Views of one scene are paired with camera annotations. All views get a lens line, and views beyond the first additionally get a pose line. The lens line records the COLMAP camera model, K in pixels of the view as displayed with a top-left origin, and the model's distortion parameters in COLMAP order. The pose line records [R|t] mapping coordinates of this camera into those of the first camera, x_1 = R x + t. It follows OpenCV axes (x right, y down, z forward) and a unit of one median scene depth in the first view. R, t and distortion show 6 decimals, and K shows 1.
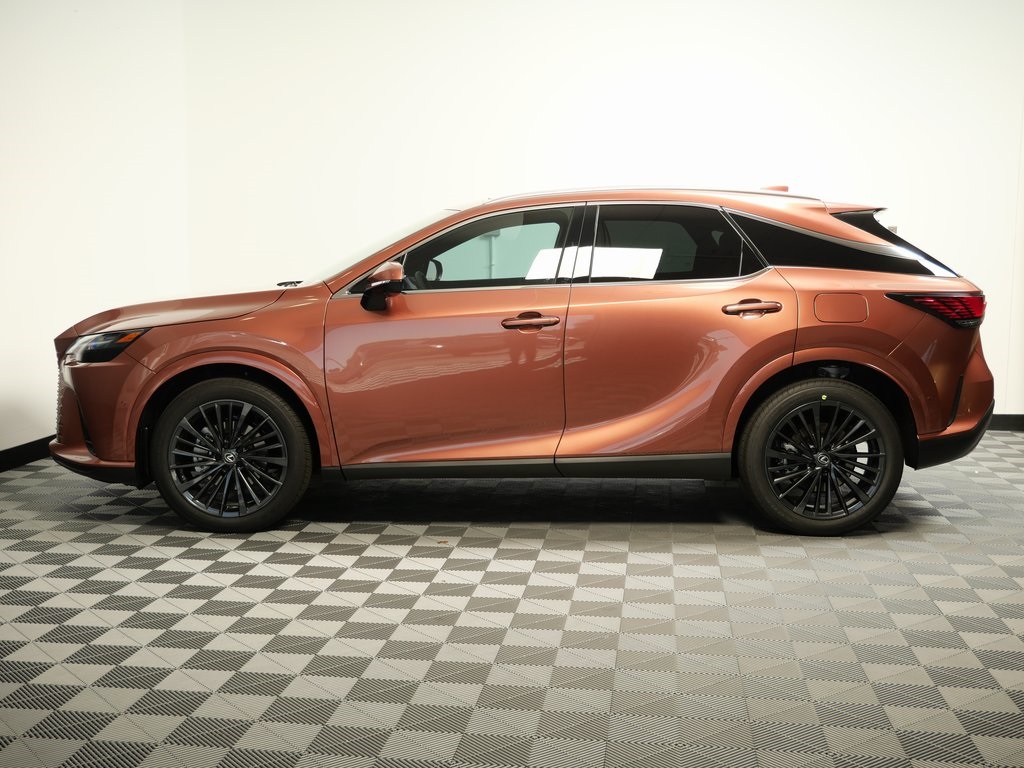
lens RADIAL K [[1073.9, 0, 515.6], [0, 1073.9, 383.5], [0, 0, 1]] dist [-0.069109, 0.000000]
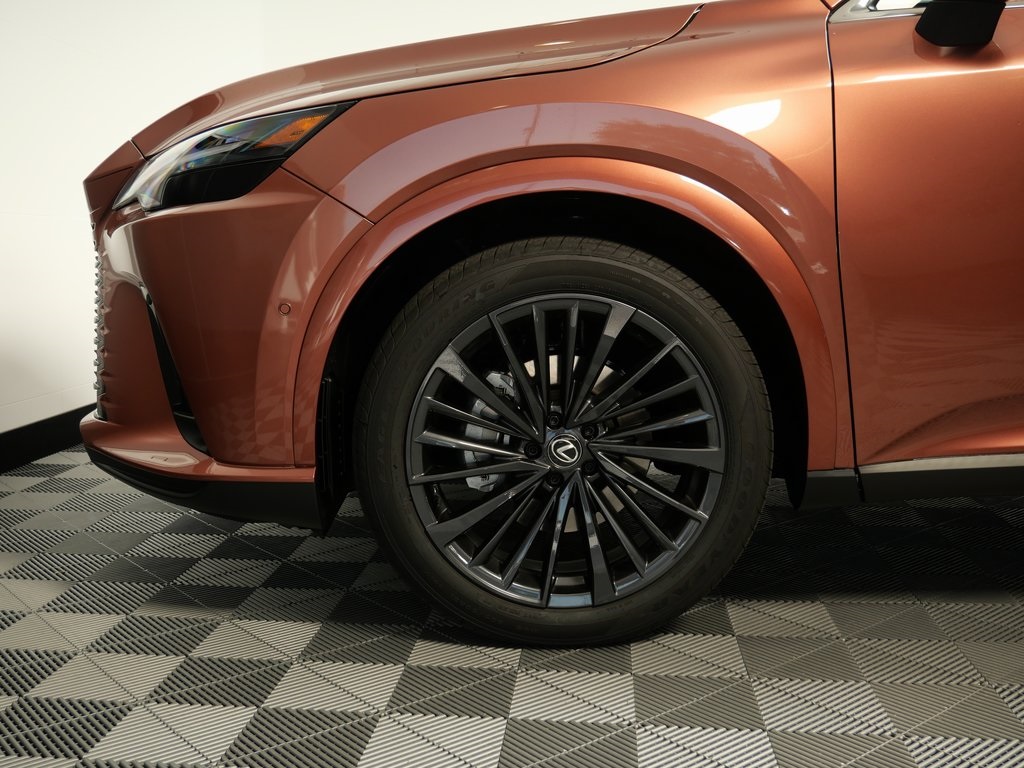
lens RADIAL K [[1073.9, 0, 508.9], [0, 1073.9, 387.0], [0, 0, 1]] dist [-0.069109, 0.000000]
pose [[0.999721, -0.017649, -0.015711, -0.280524], [0.018120, 0.999375, 0.030343, 0.034912], [0.015165, -0.030619, 0.999416, 0.619990]]
